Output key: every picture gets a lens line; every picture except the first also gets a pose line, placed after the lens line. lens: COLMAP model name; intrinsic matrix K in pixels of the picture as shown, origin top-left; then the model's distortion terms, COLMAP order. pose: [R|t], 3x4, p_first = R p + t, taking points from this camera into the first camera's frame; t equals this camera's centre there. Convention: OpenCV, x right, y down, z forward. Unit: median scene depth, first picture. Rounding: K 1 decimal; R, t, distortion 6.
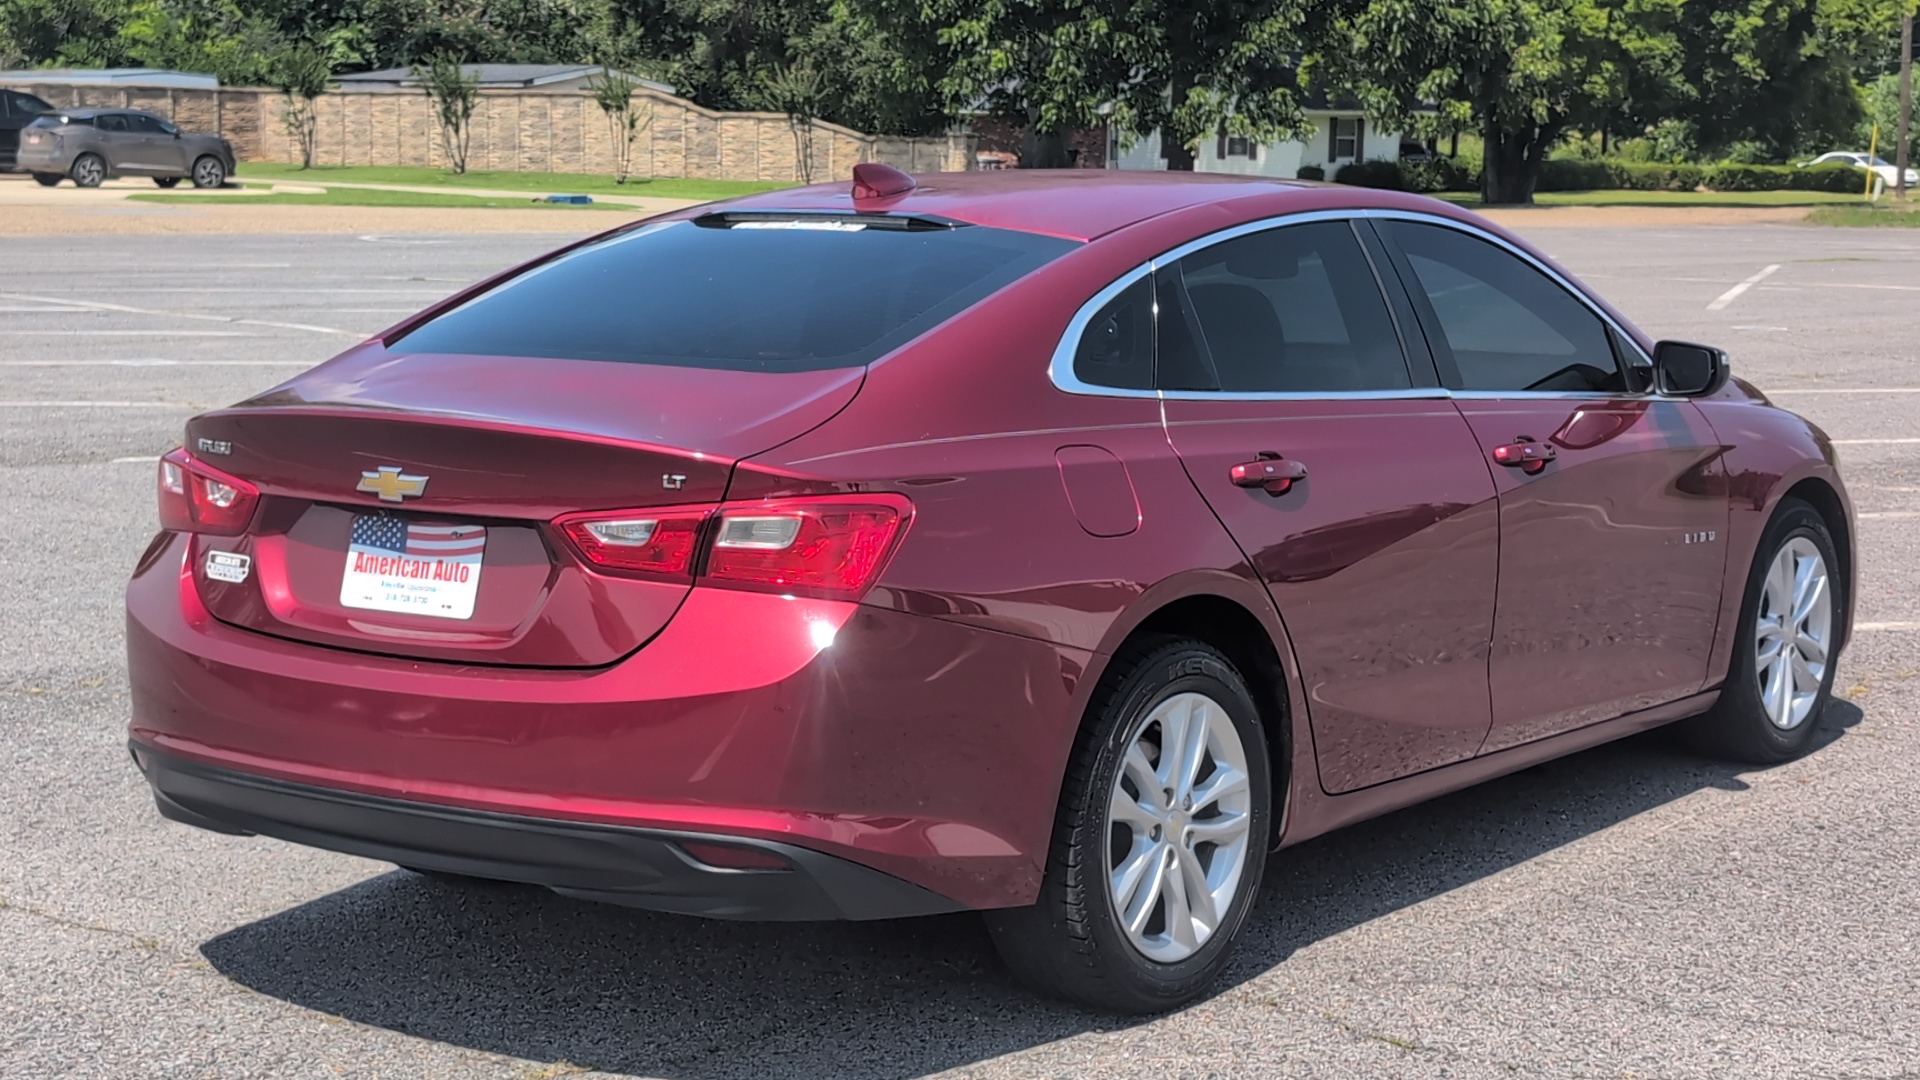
lens RADIAL K [[3123.1, 0, 963.8], [0, 3123.1, 538.1], [0, 0, 1]] dist [0.086165, 0.000000]
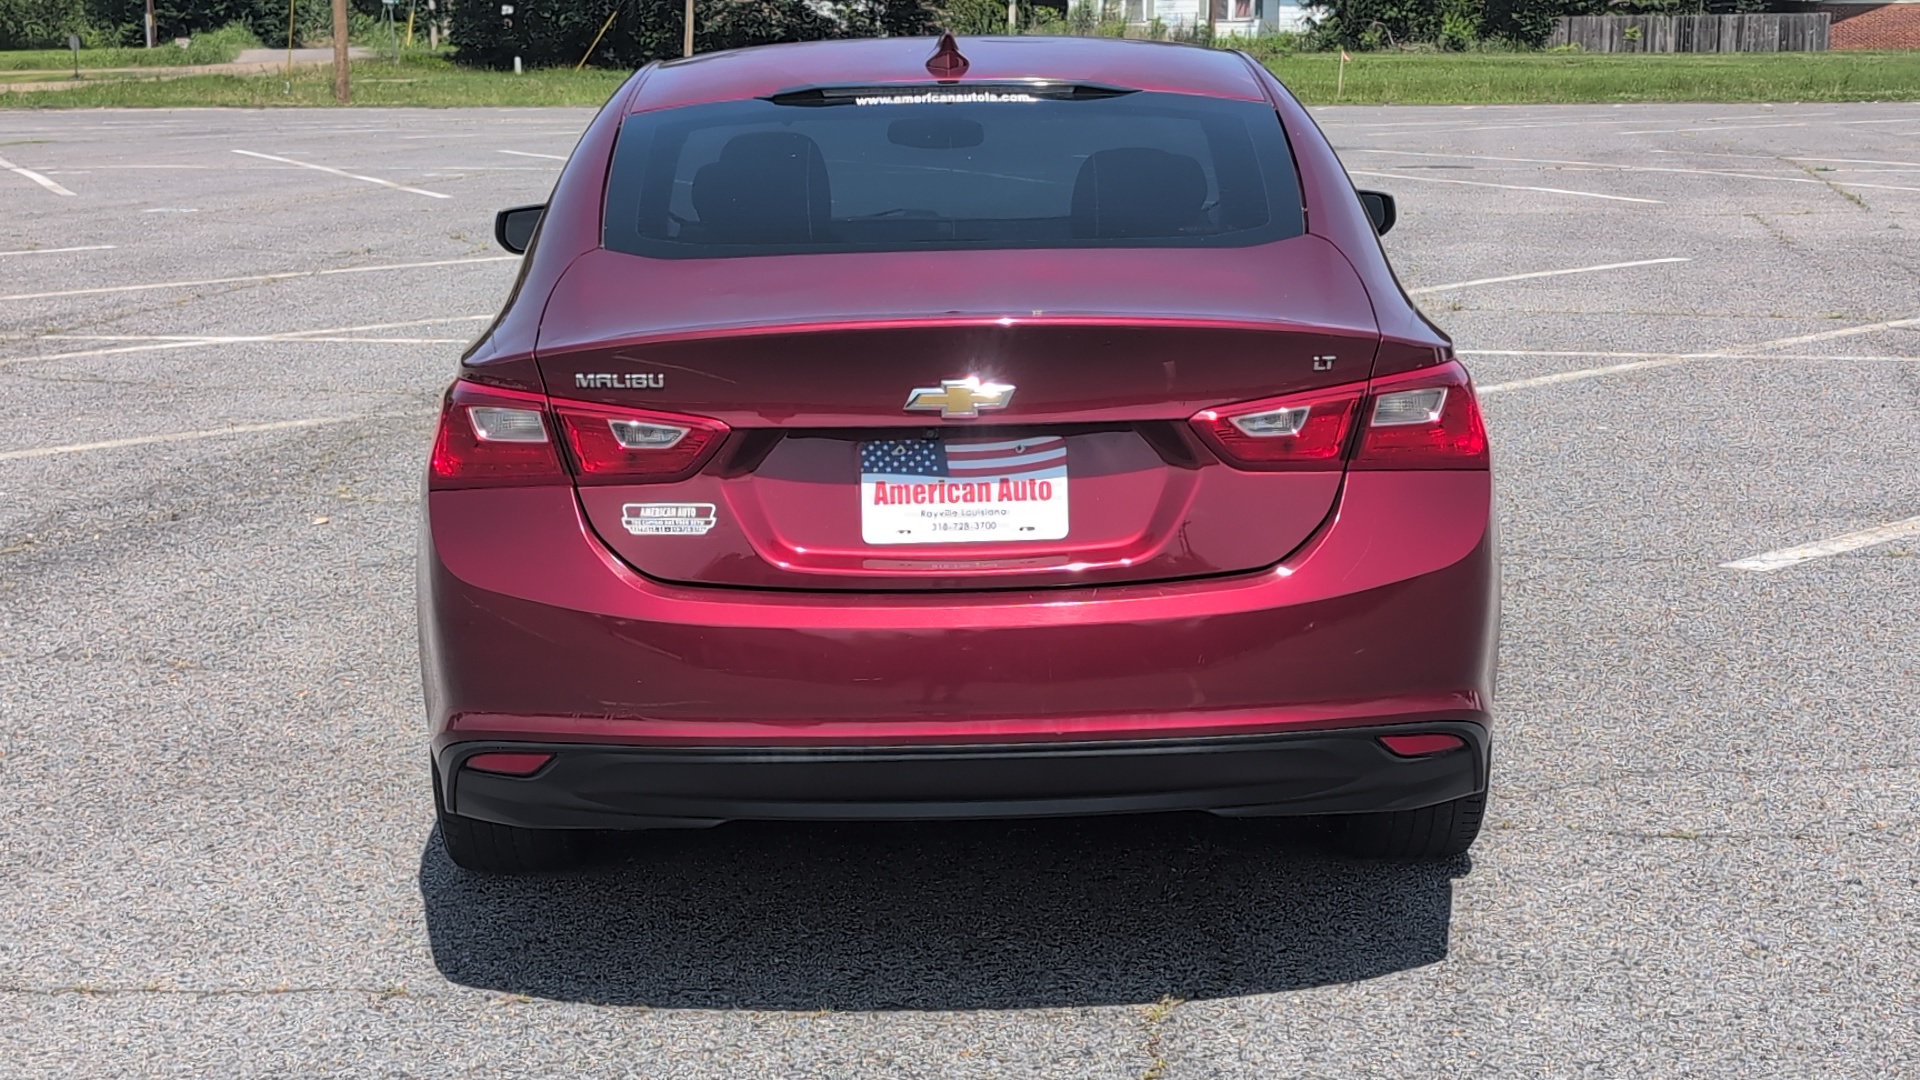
lens RADIAL K [[3123.1, 0, 965.2], [0, 3123.1, 632.4], [0, 0, 1]] dist [0.086165, 0.000000]
pose [[0.810063, -0.131020, 0.571517, -0.688393], [0.093619, 0.991112, 0.094517, -0.034750], [-0.578821, -0.023060, 0.815129, 0.271262]]
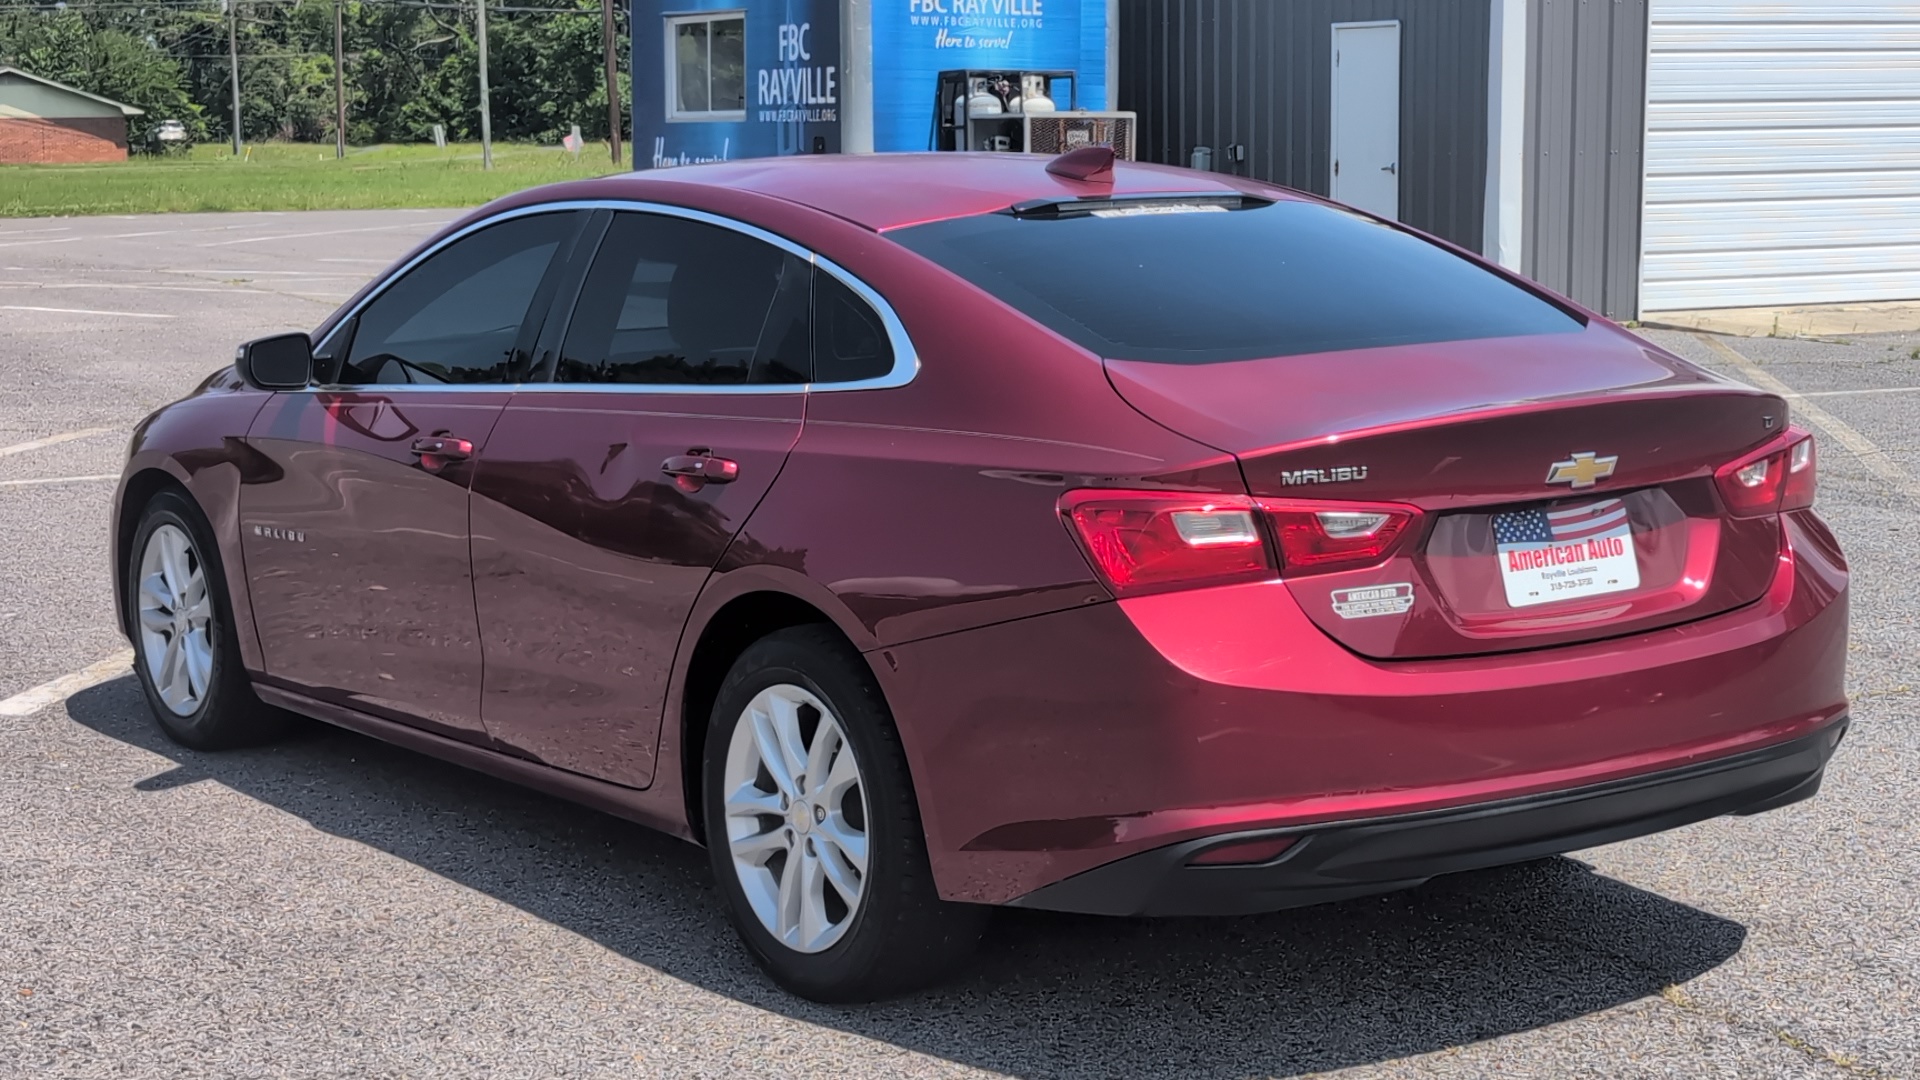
lens RADIAL K [[3123.1, 0, 965.1], [0, 3123.1, 540.5], [0, 0, 1]] dist [0.086165, 0.000000]
pose [[0.334897, -0.142900, 0.931356, -1.165116], [0.137139, 0.985300, 0.101865, -0.122011], [-0.932221, 0.093610, 0.349572, 0.826736]]
